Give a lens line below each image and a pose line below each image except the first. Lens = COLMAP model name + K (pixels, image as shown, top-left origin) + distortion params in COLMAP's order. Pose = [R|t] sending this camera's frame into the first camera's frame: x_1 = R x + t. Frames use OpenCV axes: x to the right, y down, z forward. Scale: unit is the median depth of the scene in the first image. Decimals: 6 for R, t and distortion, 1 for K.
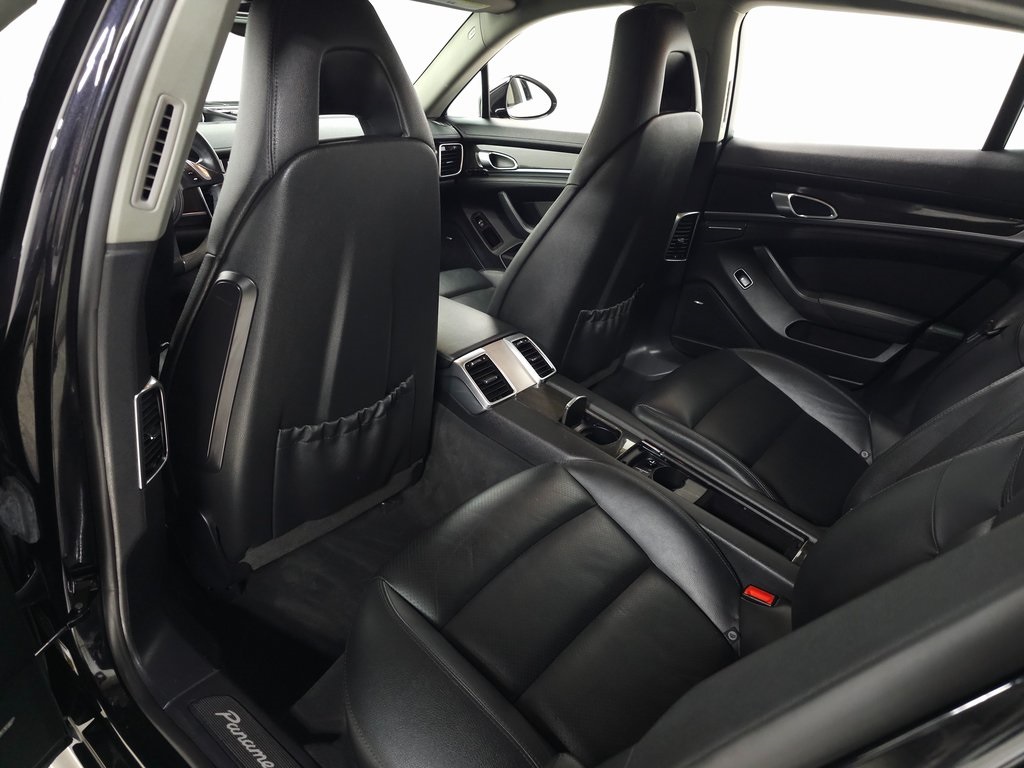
lens RADIAL K [[675.4, 0, 511.4], [0, 675.4, 381.3], [0, 0, 1]] dist [0.051592, -0.082320]
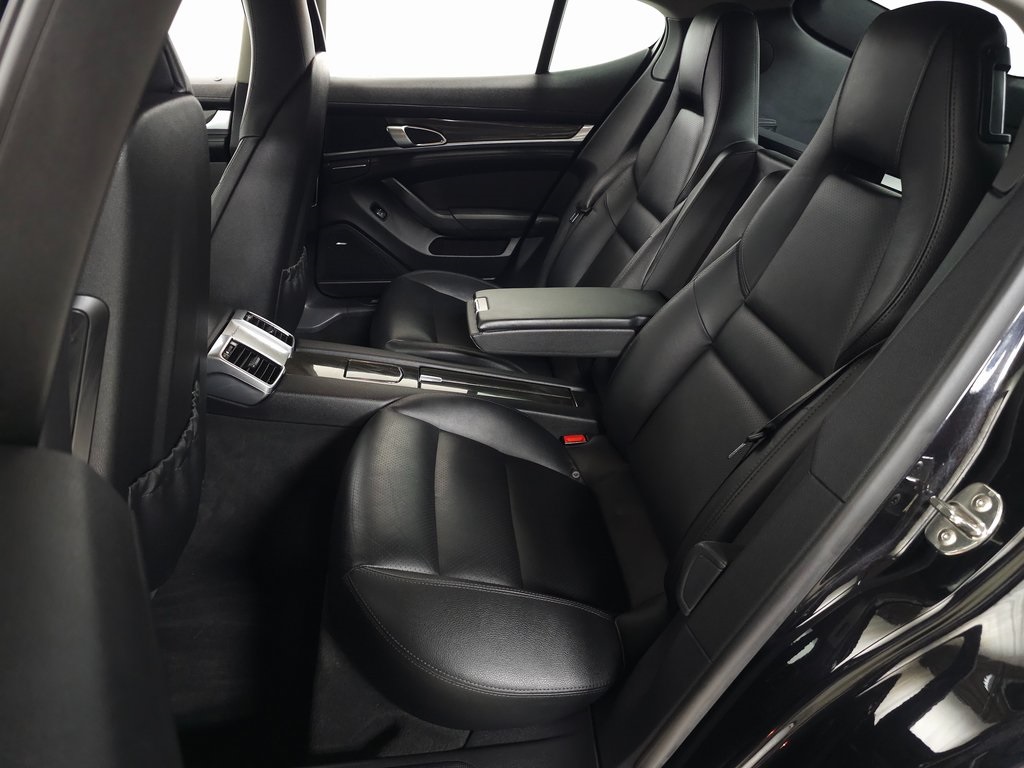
lens RADIAL K [[675.4, 0, 511.4], [0, 675.4, 381.3], [0, 0, 1]] dist [0.051592, -0.082320]
pose [[0.688691, -0.341383, 0.639658, -0.328112], [0.296956, 0.937639, 0.180695, -0.034601], [-0.661454, 0.065508, 0.747119, 0.085187]]
